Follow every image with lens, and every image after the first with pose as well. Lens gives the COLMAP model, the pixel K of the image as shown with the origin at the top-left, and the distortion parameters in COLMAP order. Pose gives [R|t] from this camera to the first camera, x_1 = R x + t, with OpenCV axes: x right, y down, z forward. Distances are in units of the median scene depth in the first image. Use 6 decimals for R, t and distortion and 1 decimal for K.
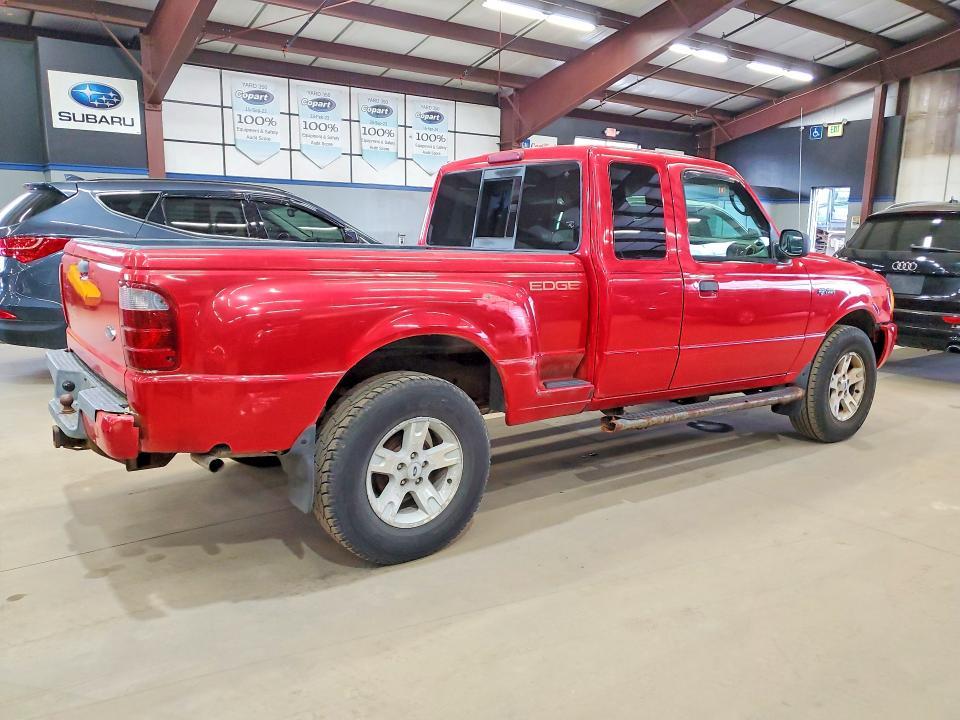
lens RADIAL K [[763.8, 0, 477.1], [0, 763.8, 362.1], [0, 0, 1]] dist [0.002011, 0.002294]
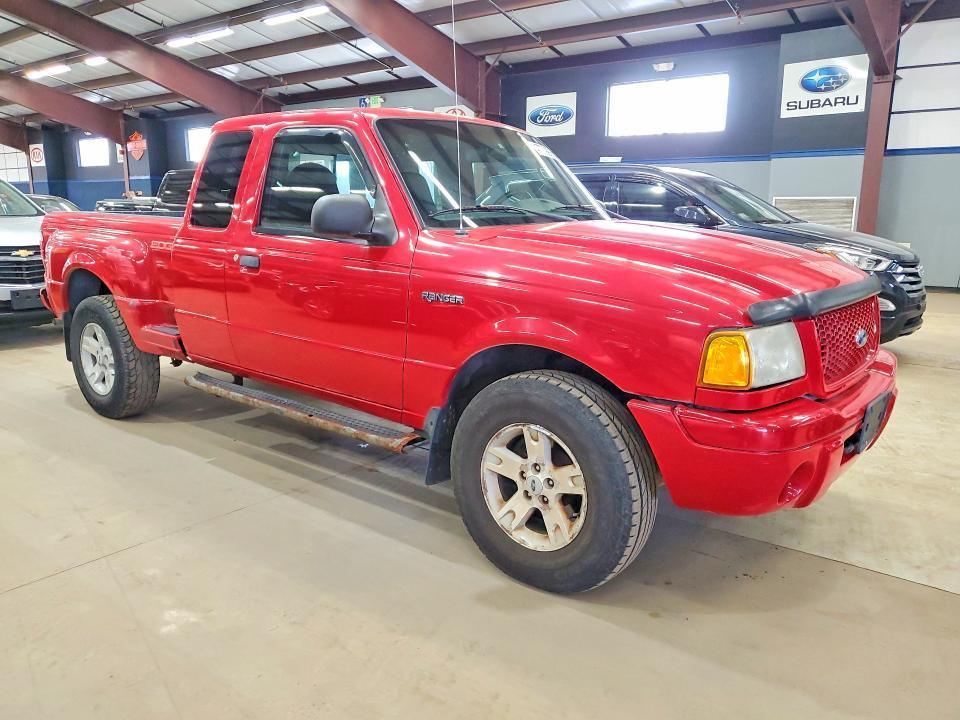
lens RADIAL K [[763.8, 0, 479.4], [0, 763.8, 362.2], [0, 0, 1]] dist [0.002011, 0.002294]
pose [[0.226758, 0.173364, -0.958397, 1.094562], [-0.161990, 0.977037, 0.138409, -0.133495], [0.960385, 0.123865, 0.249635, 0.932410]]
